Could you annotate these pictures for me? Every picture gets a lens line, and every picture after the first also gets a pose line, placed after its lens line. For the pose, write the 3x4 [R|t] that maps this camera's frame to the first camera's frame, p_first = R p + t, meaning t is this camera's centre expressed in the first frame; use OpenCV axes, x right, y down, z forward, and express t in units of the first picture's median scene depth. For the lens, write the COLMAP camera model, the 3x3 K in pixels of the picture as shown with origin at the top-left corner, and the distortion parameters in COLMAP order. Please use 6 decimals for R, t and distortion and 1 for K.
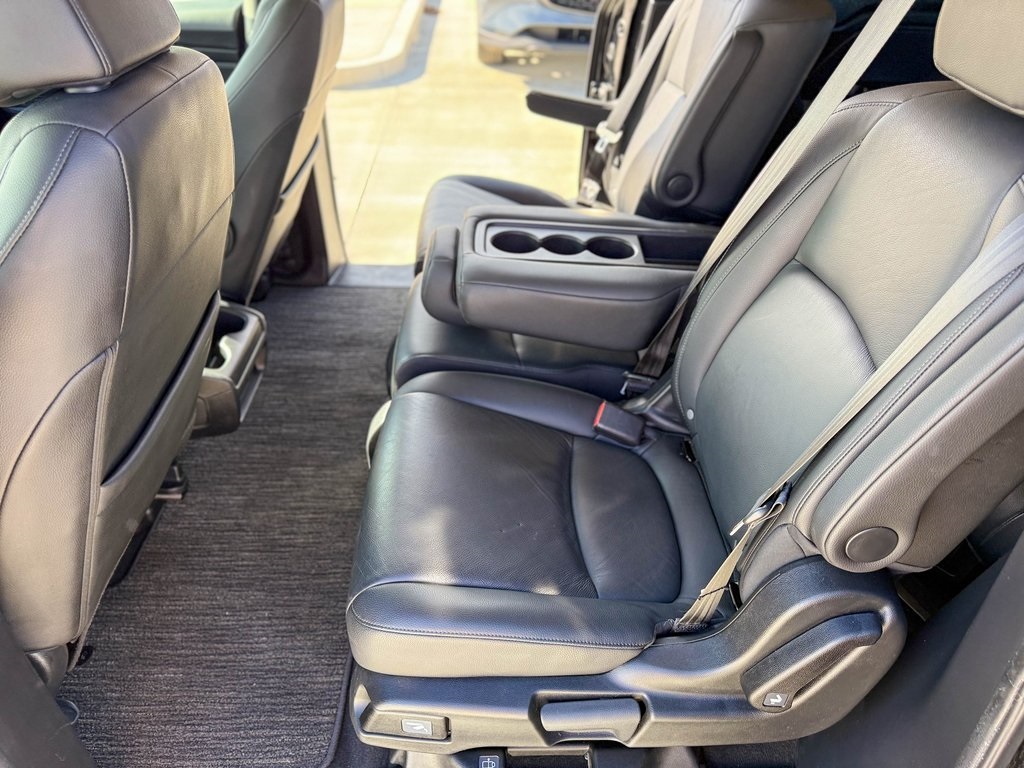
lens RADIAL K [[735.1, 0, 512.0], [0, 735.1, 384.0], [0, 0, 1]] dist [0.063491, -0.117199]
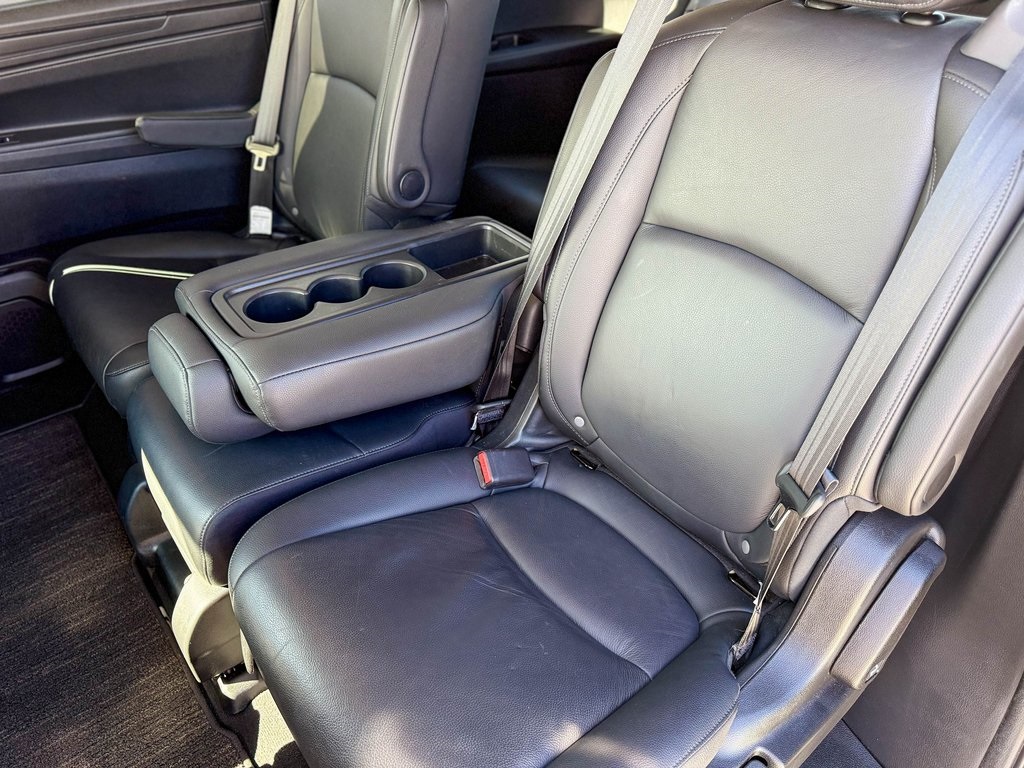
lens RADIAL K [[735.1, 0, 512.0], [0, 735.1, 384.0], [0, 0, 1]] dist [0.063491, -0.117199]
pose [[0.801425, -0.388285, 0.454921, -0.197491], [0.382078, 0.917554, 0.110053, -0.122194], [-0.460147, 0.085617, 0.883705, 0.237568]]
